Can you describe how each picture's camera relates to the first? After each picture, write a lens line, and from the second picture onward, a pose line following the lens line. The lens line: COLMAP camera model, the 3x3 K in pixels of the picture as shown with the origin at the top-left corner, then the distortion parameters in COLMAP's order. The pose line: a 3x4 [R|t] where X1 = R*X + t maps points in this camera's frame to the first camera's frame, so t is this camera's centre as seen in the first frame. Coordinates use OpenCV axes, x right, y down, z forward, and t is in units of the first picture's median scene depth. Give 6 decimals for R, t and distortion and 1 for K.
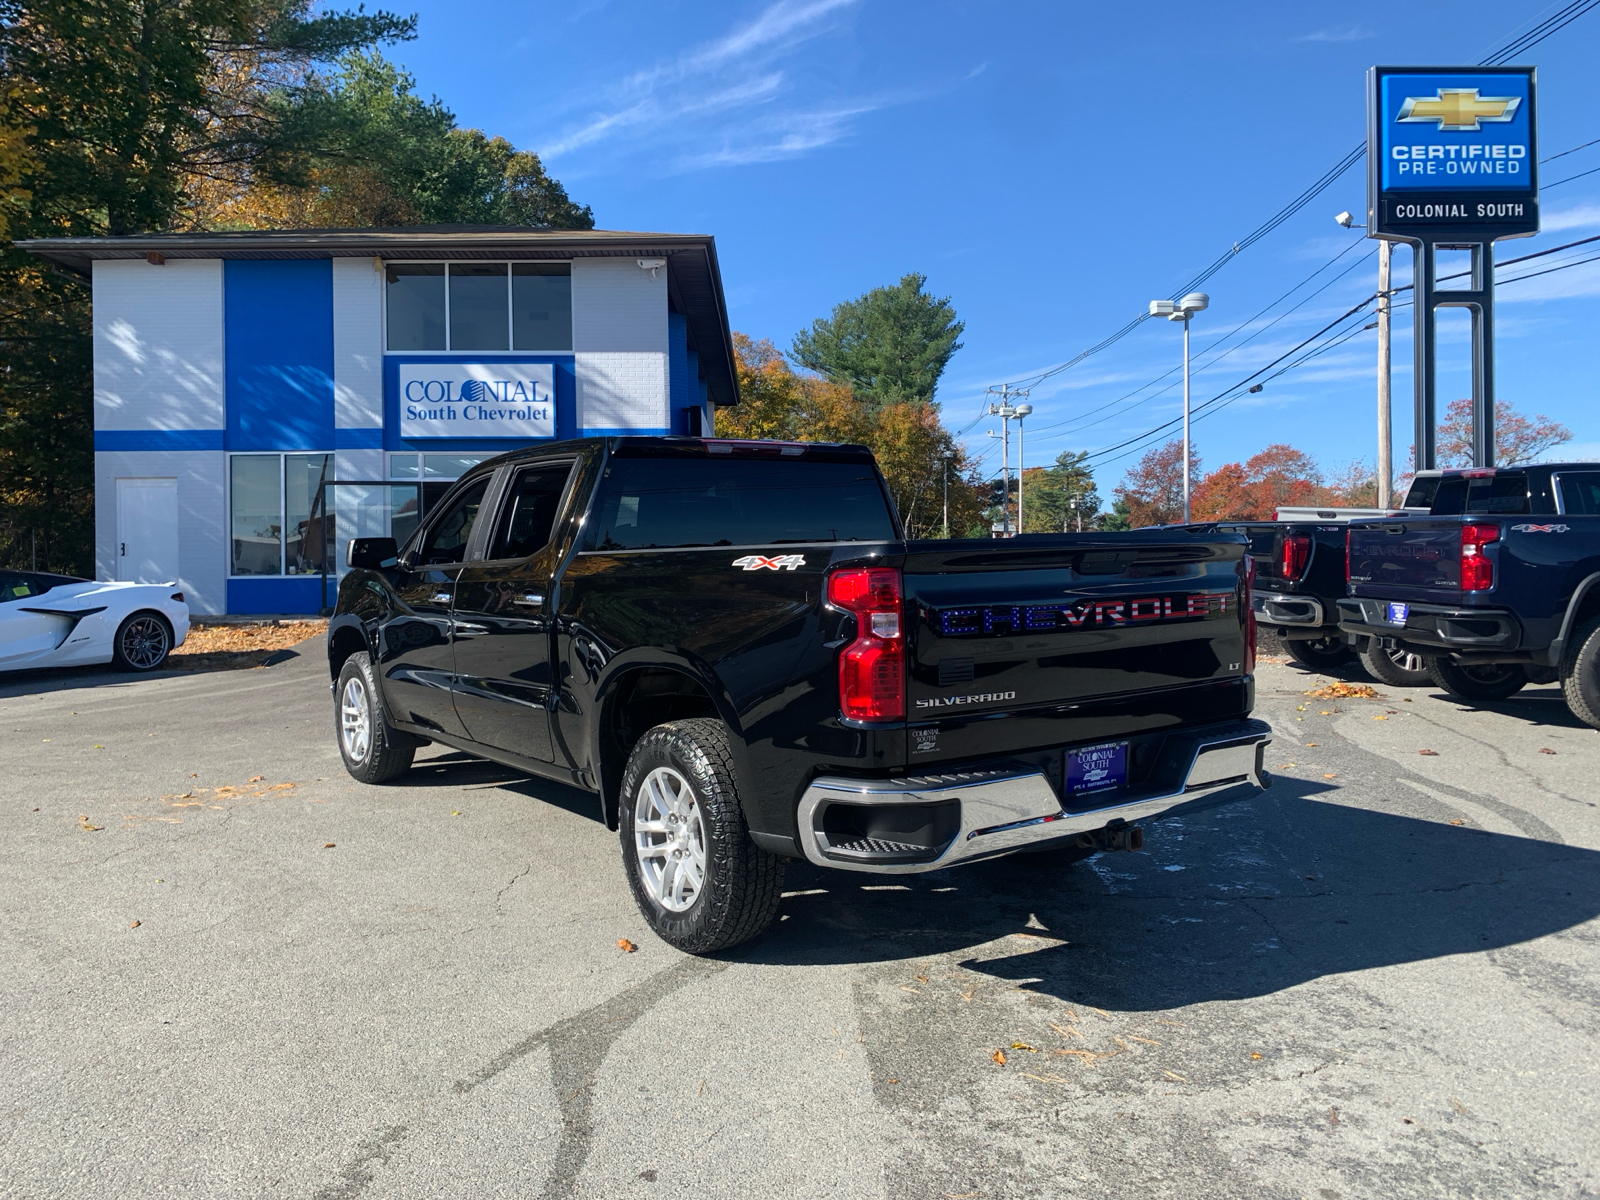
lens RADIAL K [[1155.7, 0, 800.0], [0, 1155.7, 600.0], [0, 0, 1]] dist [0.034455, -0.064451]
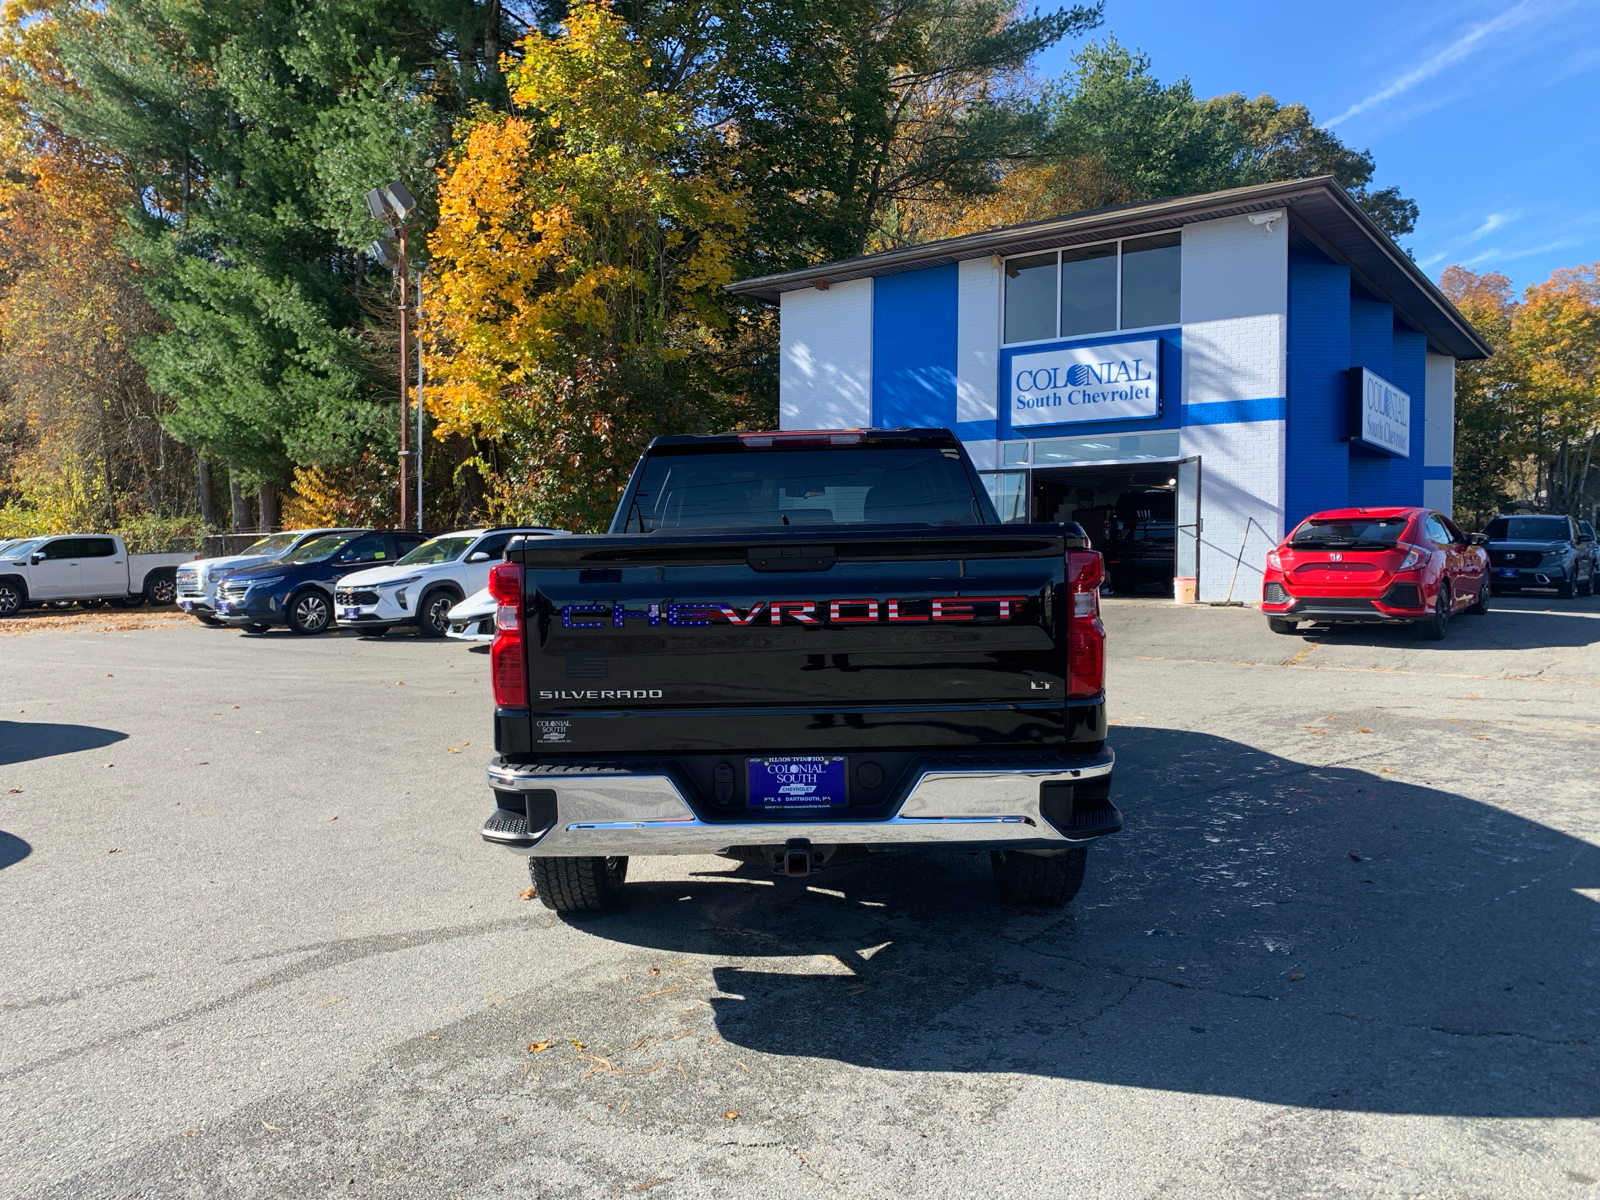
lens RADIAL K [[1174.4, 0, 801.0], [0, 1174.4, 591.3], [0, 0, 1]] dist [0.031136, -0.048559]
pose [[0.806540, 0.022505, -0.590751, 0.128460], [-0.018340, 0.999747, 0.013047, -0.002980], [0.590895, 0.000311, 0.806749, 0.039408]]
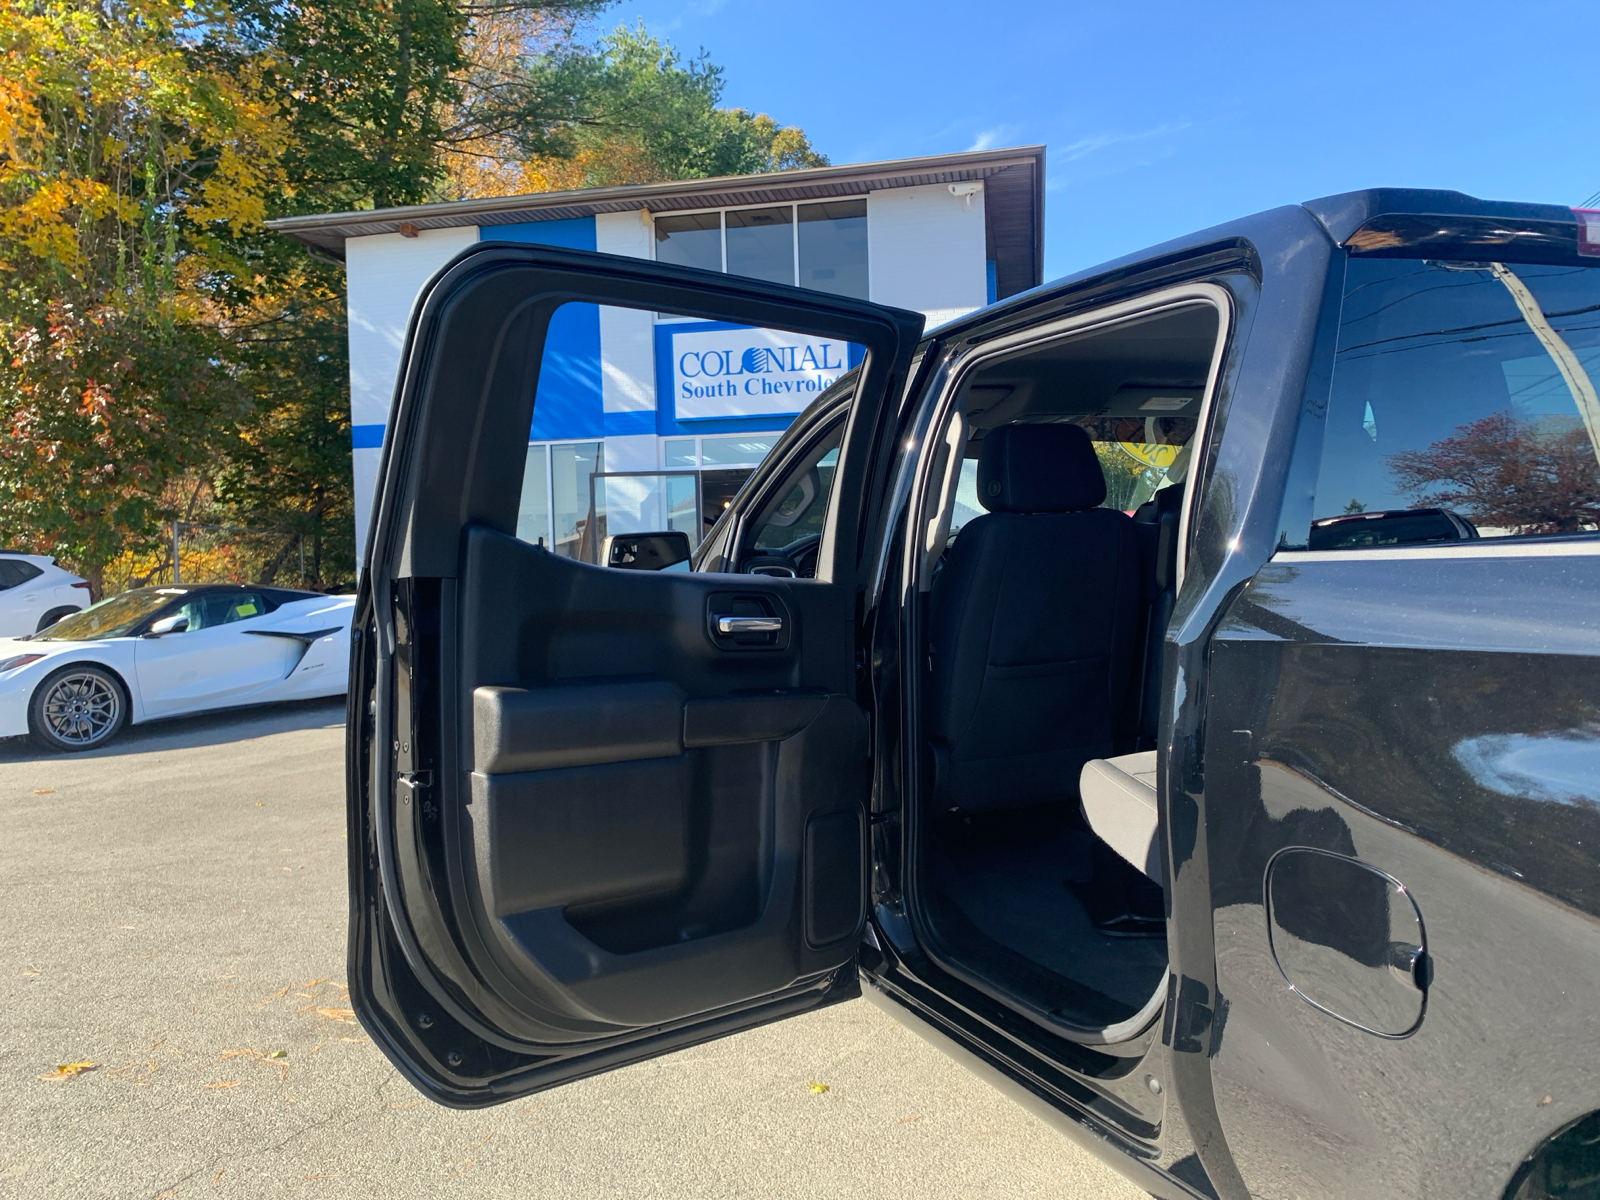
lens RADIAL K [[1213.5, 0, 814.4], [0, 1213.5, 619.1], [0, 0, 1]] dist [0.085996, -0.115837]
pose [[0.976481, -0.009781, -0.215382, -0.049014], [0.014035, 0.999735, 0.018228, -0.006506], [0.215147, -0.020822, 0.976360, 0.132994]]
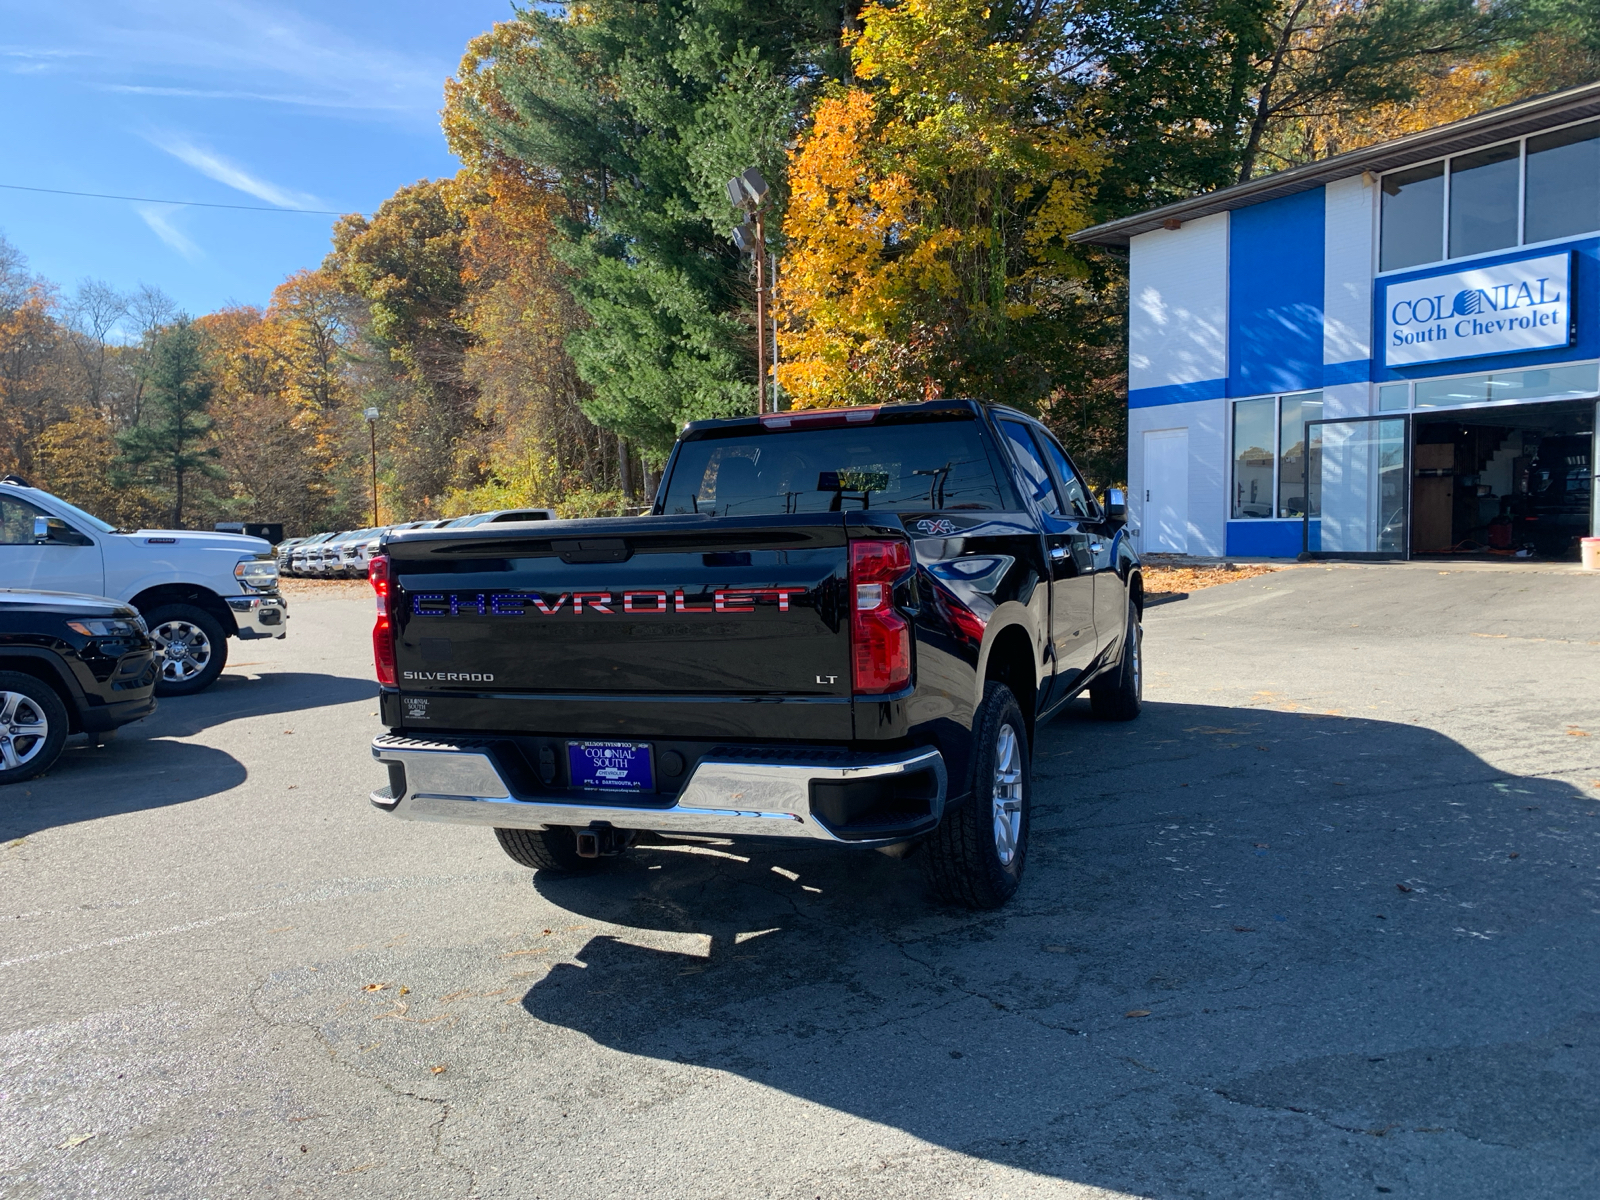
lens RADIAL K [[1178.0, 0, 794.8], [0, 1178.0, 599.3], [0, 0, 1]] dist [0.028142, -0.056461]
pose [[0.551732, 0.049655, -0.832542, 0.181476], [-0.004866, 0.998401, 0.056323, -0.007536], [0.834007, -0.027024, 0.551091, 0.094735]]
